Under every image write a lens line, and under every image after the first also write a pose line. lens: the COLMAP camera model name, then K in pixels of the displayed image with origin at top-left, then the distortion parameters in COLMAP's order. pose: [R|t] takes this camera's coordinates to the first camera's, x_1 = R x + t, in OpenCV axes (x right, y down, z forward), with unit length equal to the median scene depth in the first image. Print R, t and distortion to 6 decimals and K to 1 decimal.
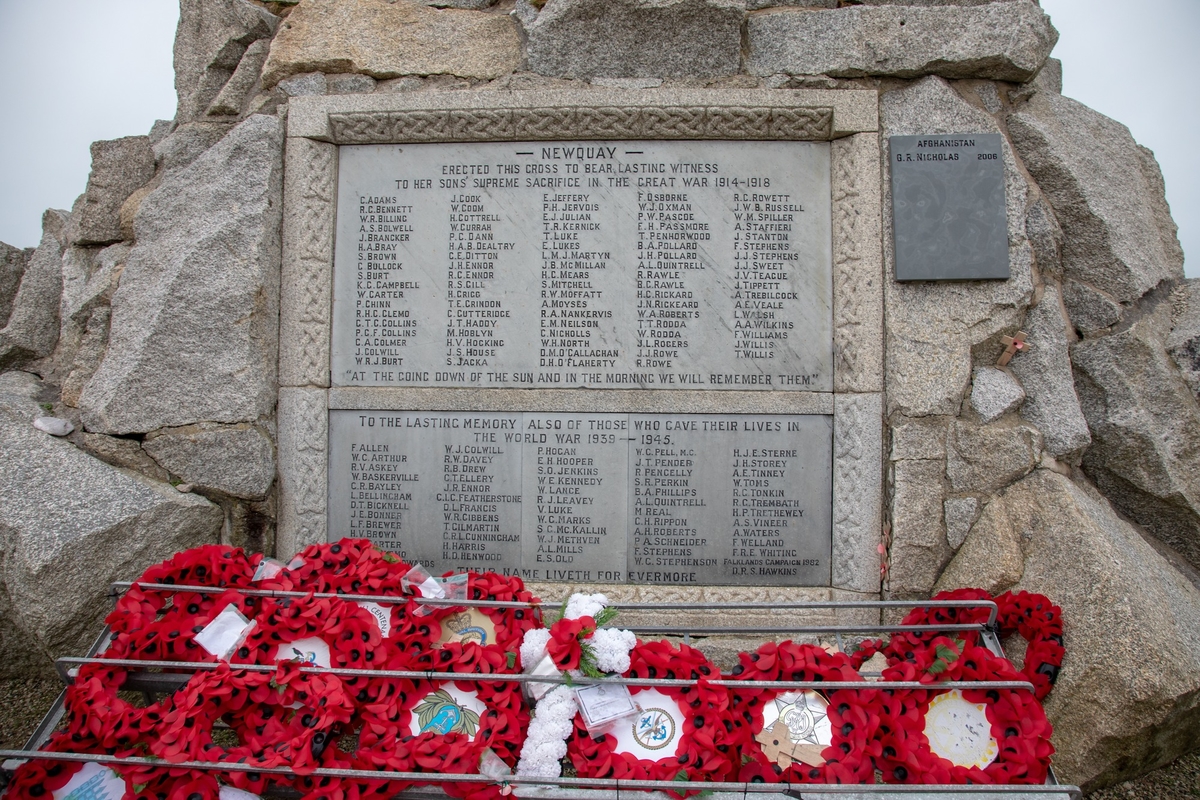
lens RADIAL K [[805.8, 0, 600.0], [0, 805.8, 400.0], [0, 0, 1]] dist [-0.123340, 0.069575]
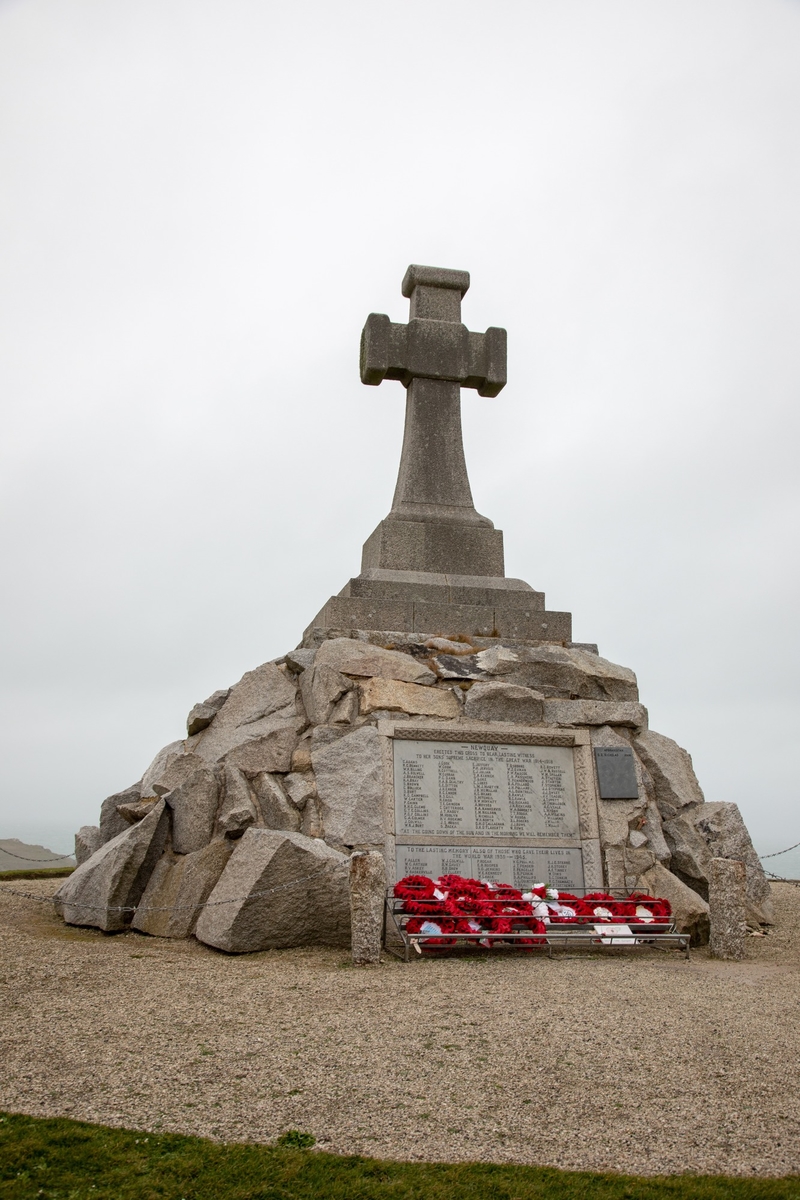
lens RADIAL K [[1070.2, 0, 398.9], [0, 1070.2, 623.7], [0, 0, 1]] dist [0.002827, 0.006131]
pose [[0.956144, 0.076471, 0.282736, -1.373229], [0.025068, 0.940408, -0.339123, 0.514182], [-0.291821, 0.331338, 0.897249, -2.306056]]
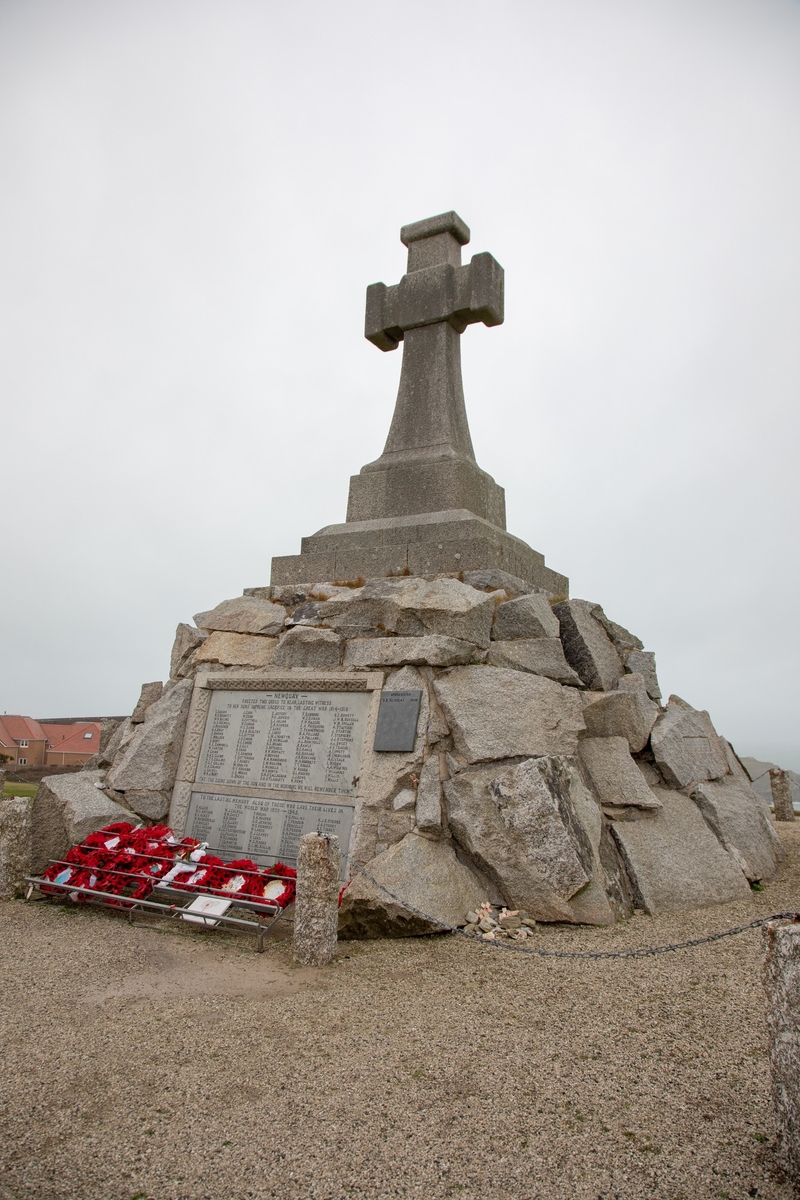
lens RADIAL K [[824.2, 0, 400.0], [0, 824.2, 600.0], [0, 0, 1]] dist [-0.107452, 0.081158]
pose [[0.901629, -0.037447, -0.430887, 1.479176], [-0.104524, 0.947850, -0.301090, 0.153770], [0.419691, 0.316509, 0.850694, -1.202338]]
